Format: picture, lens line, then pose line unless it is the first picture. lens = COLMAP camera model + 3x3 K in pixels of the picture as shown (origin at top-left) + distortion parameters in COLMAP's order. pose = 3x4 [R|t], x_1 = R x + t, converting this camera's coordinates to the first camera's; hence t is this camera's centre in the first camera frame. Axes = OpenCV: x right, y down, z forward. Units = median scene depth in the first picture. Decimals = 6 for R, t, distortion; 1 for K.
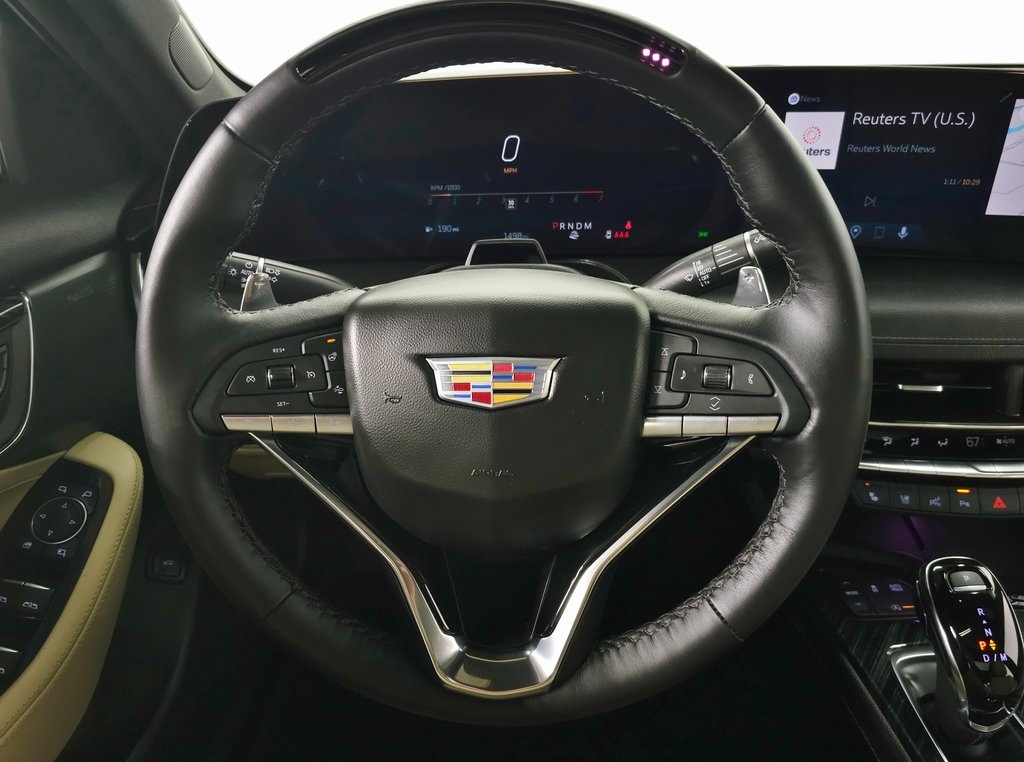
lens RADIAL K [[707.8, 0, 510.0], [0, 707.8, 368.1], [0, 0, 1]] dist [0.038736, -0.042511]
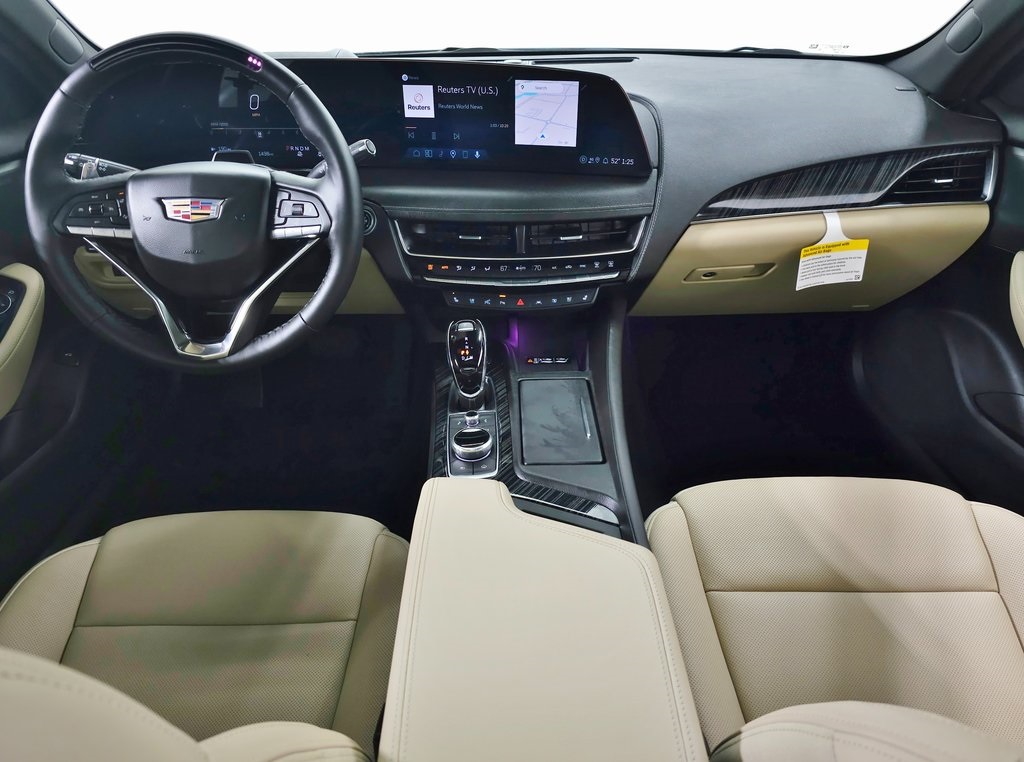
lens RADIAL K [[707.8, 0, 515.3], [0, 707.8, 372.1], [0, 0, 1]] dist [0.038736, -0.042511]
pose [[0.998787, -0.004045, 0.049083, 0.781754], [0.001043, 0.998135, 0.061029, 0.349711], [-0.049238, -0.060904, 0.996928, -1.158864]]
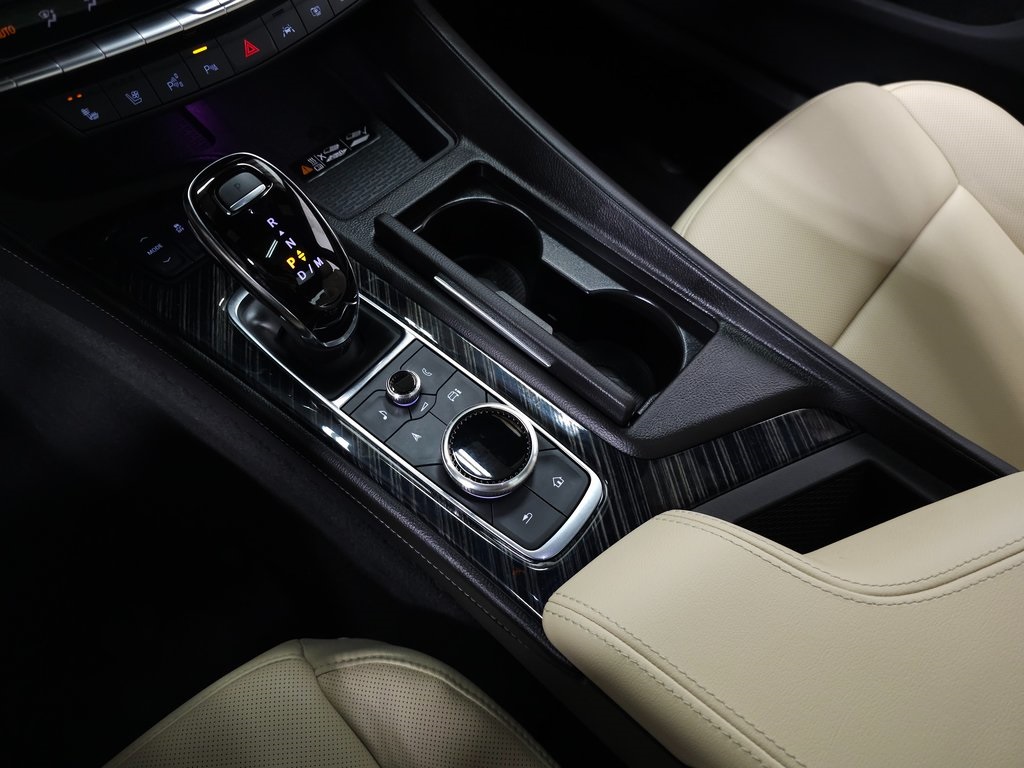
lens RADIAL K [[707.8, 0, 509.1], [0, 707.8, 377.5], [0, 0, 1]] dist [0.038736, -0.042511]
pose [[0.637995, -0.613437, 0.465465, 0.414480], [0.250165, 0.736796, 0.628132, 0.060799], [-0.728272, -0.284302, 0.623532, 0.343262]]
